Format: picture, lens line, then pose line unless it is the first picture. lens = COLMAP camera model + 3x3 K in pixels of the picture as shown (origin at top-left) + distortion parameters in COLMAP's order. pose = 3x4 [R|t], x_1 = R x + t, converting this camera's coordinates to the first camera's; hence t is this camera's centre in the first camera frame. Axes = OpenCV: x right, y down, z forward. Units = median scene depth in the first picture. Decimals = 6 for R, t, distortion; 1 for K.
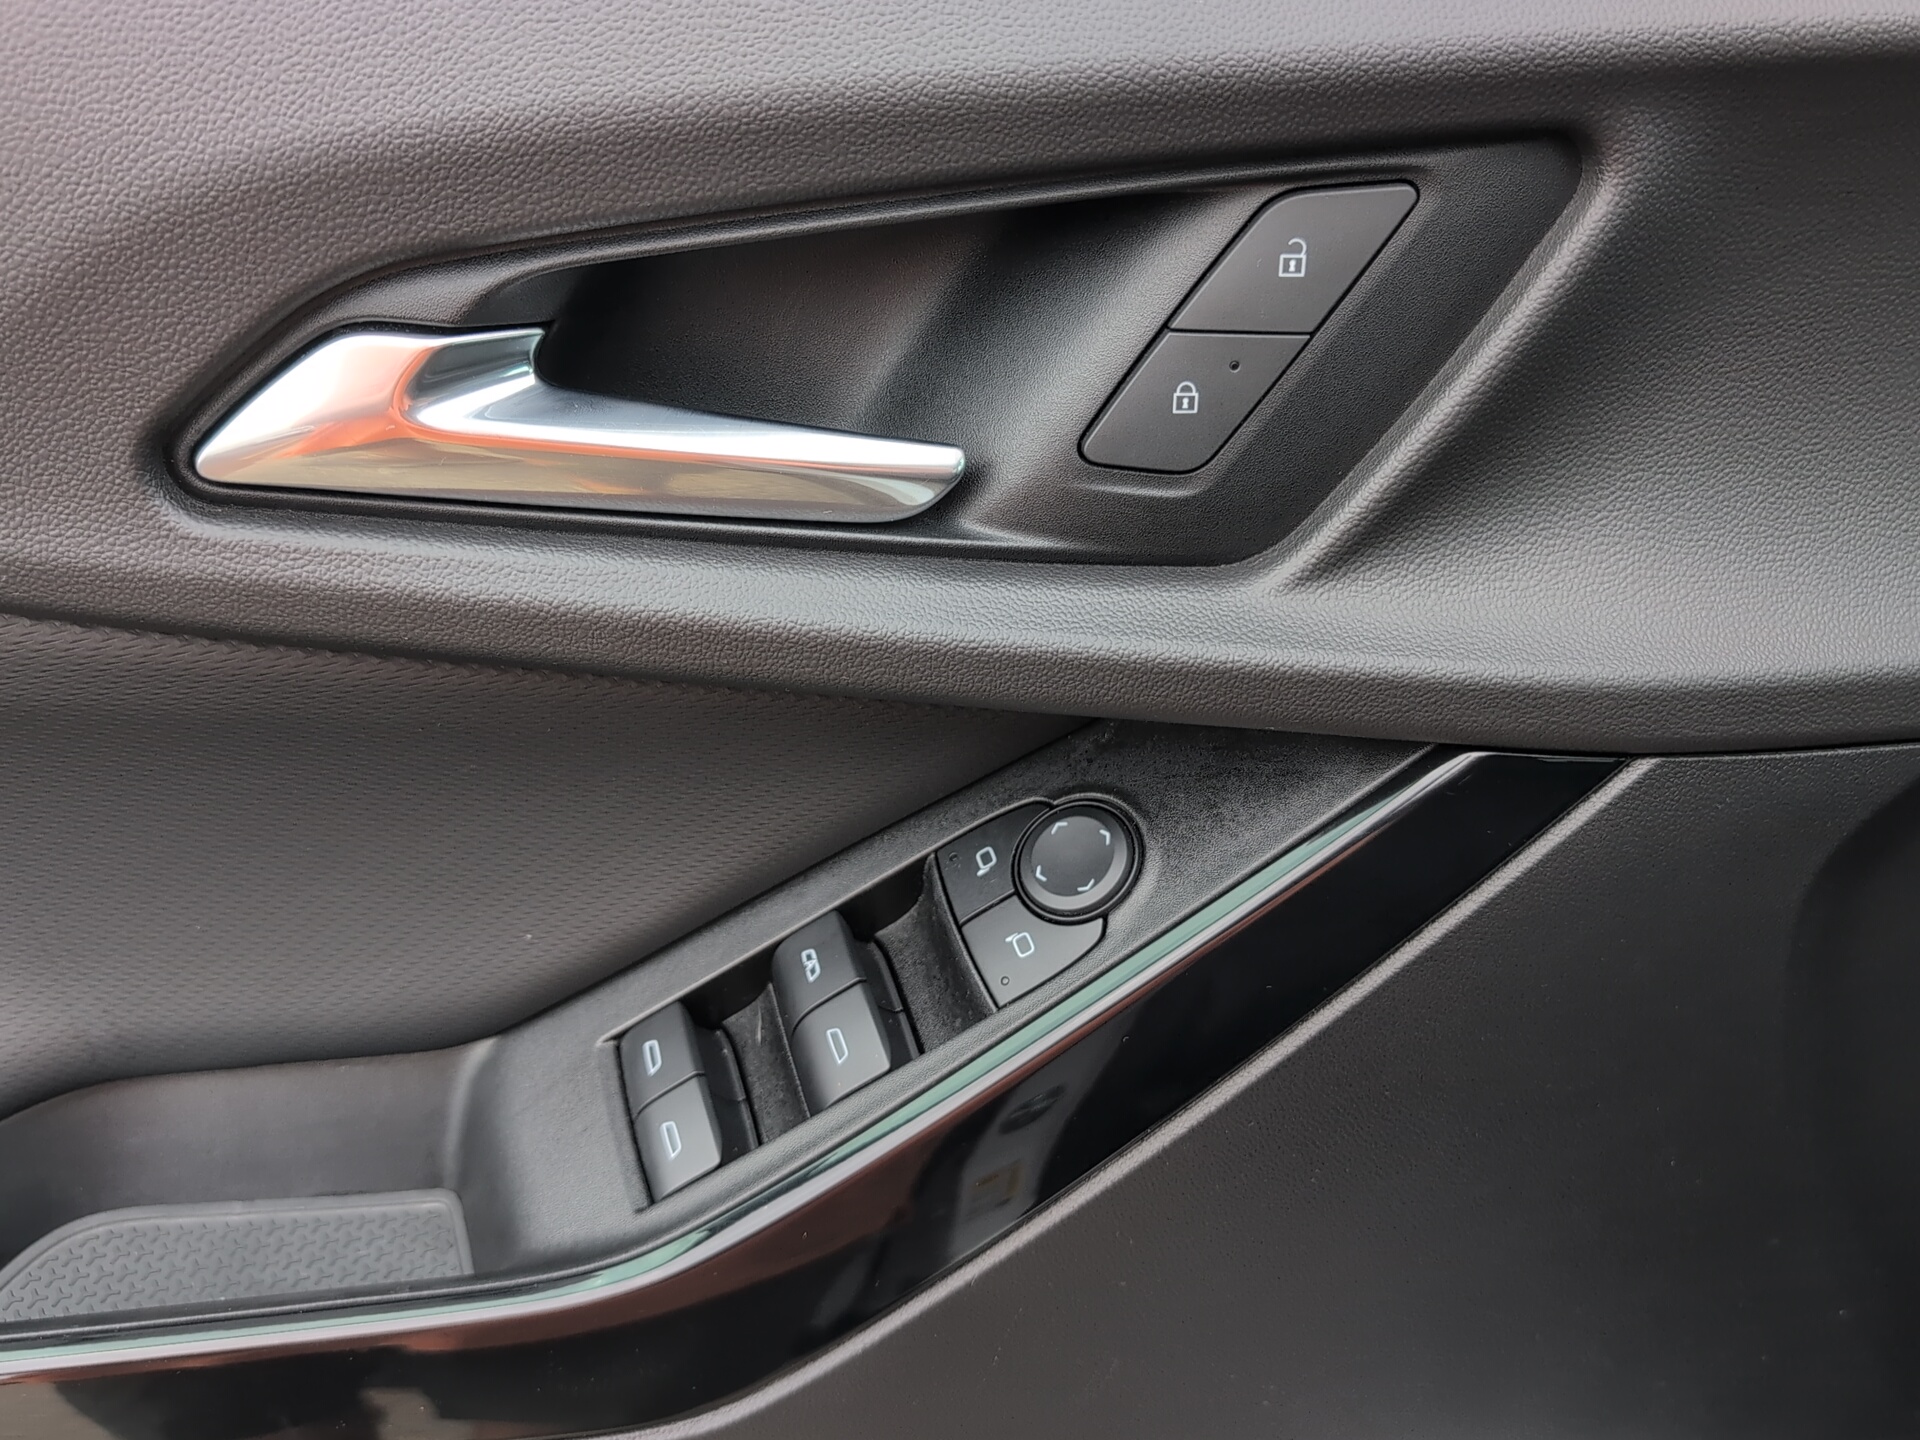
lens RADIAL K [[1621.3, 0, 960.0], [0, 1621.3, 720.0], [0, 0, 1]] dist [0.052388, -0.214645]
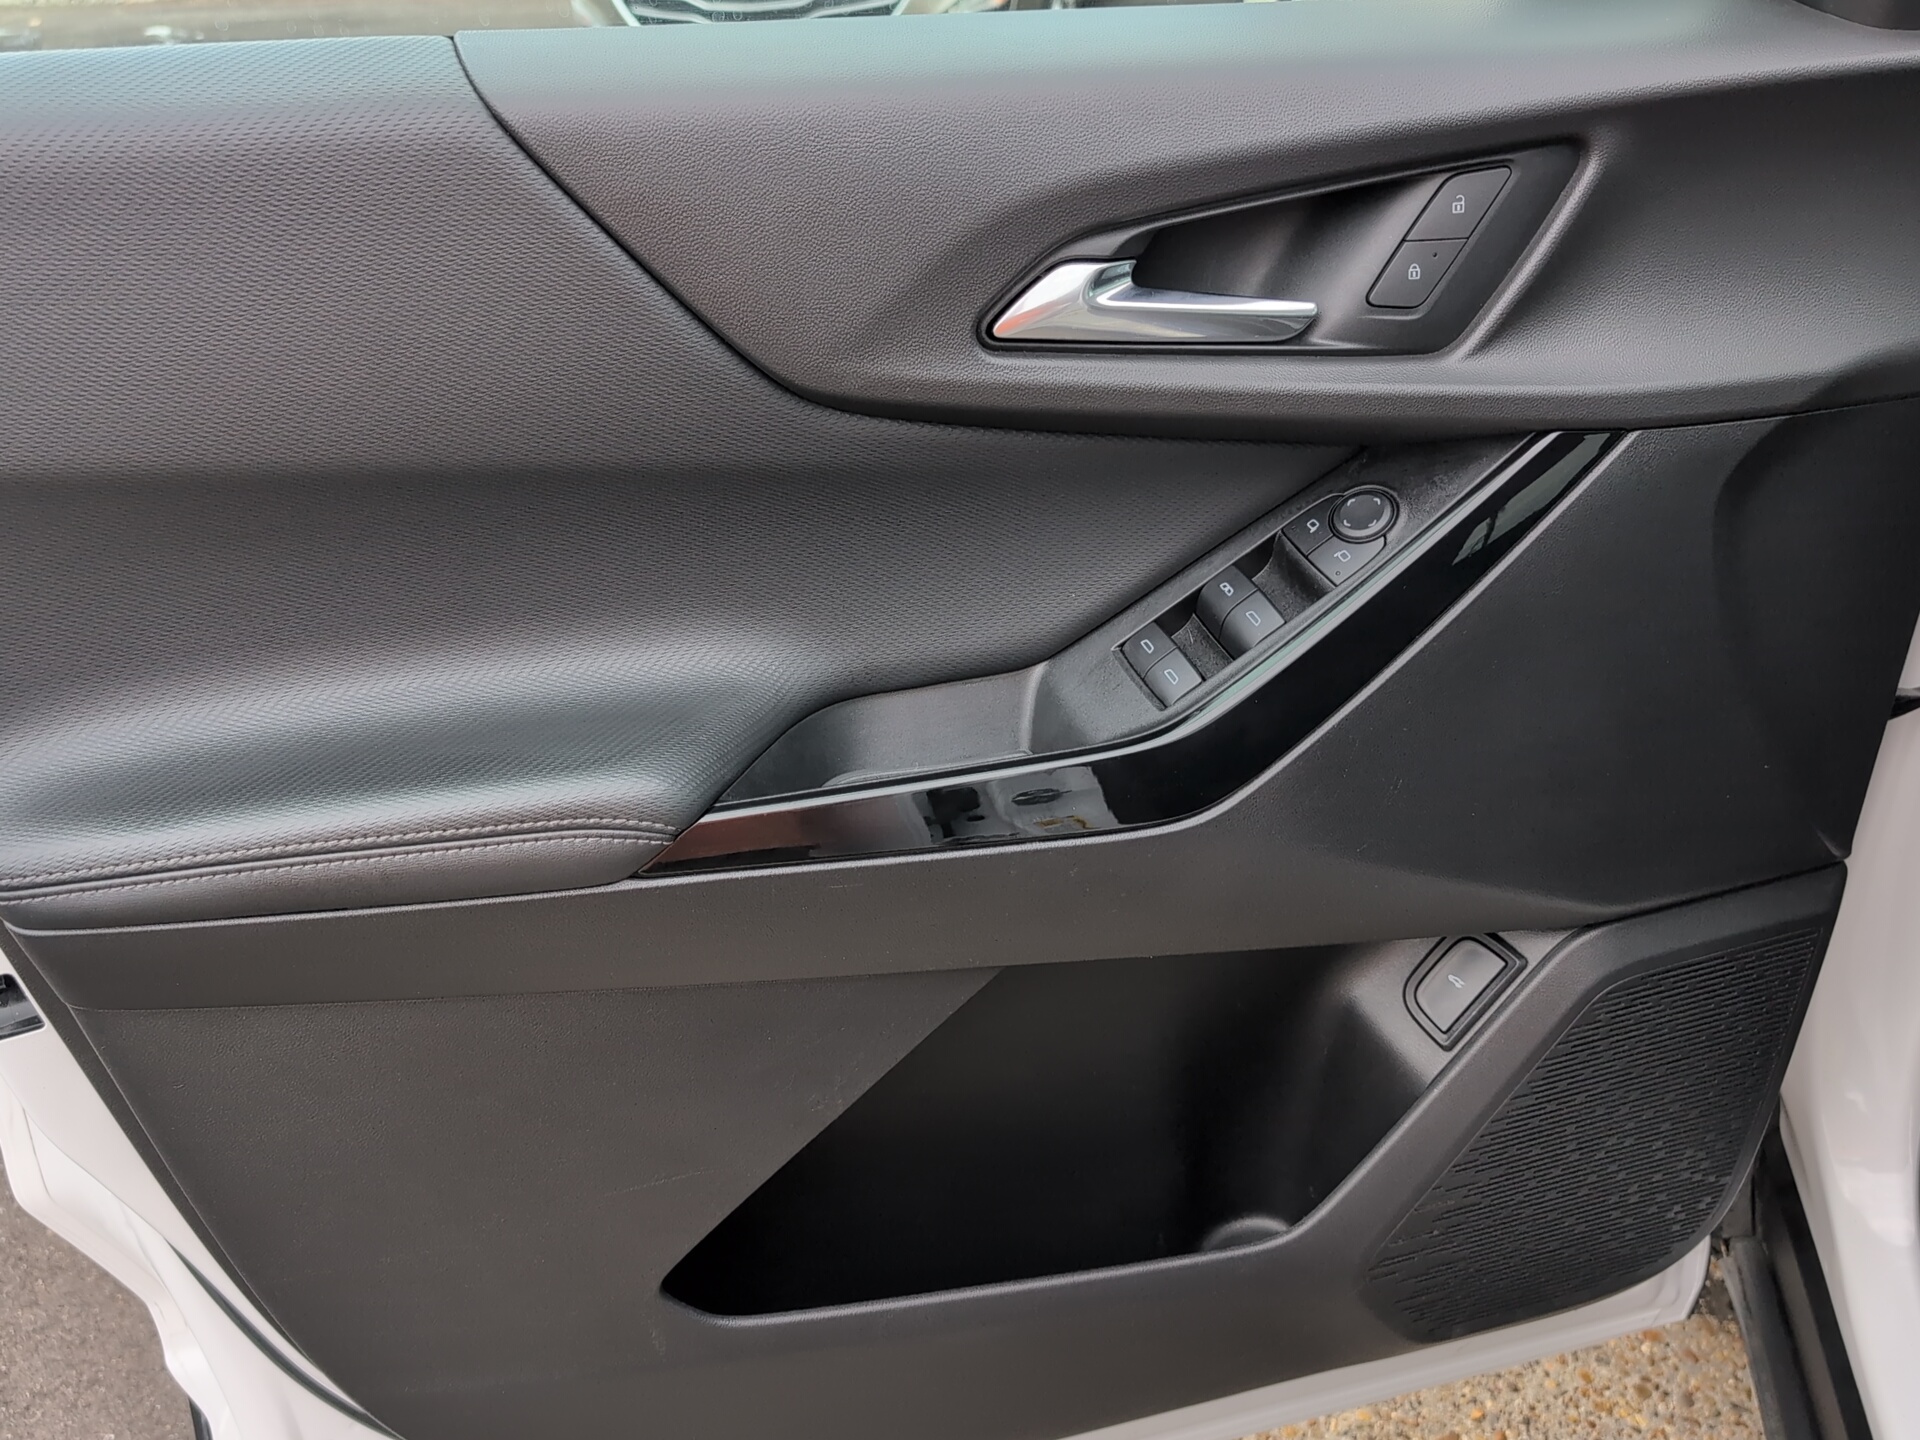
lens RADIAL K [[1644.3, 0, 960.0], [0, 1644.3, 720.0], [0, 0, 1]] dist [-0.011405, -0.000136]
pose [[0.994422, -0.092485, 0.050703, -0.609505], [0.094804, 0.994459, -0.045426, 0.424871], [-0.046221, 0.049980, 0.997680, -1.095501]]
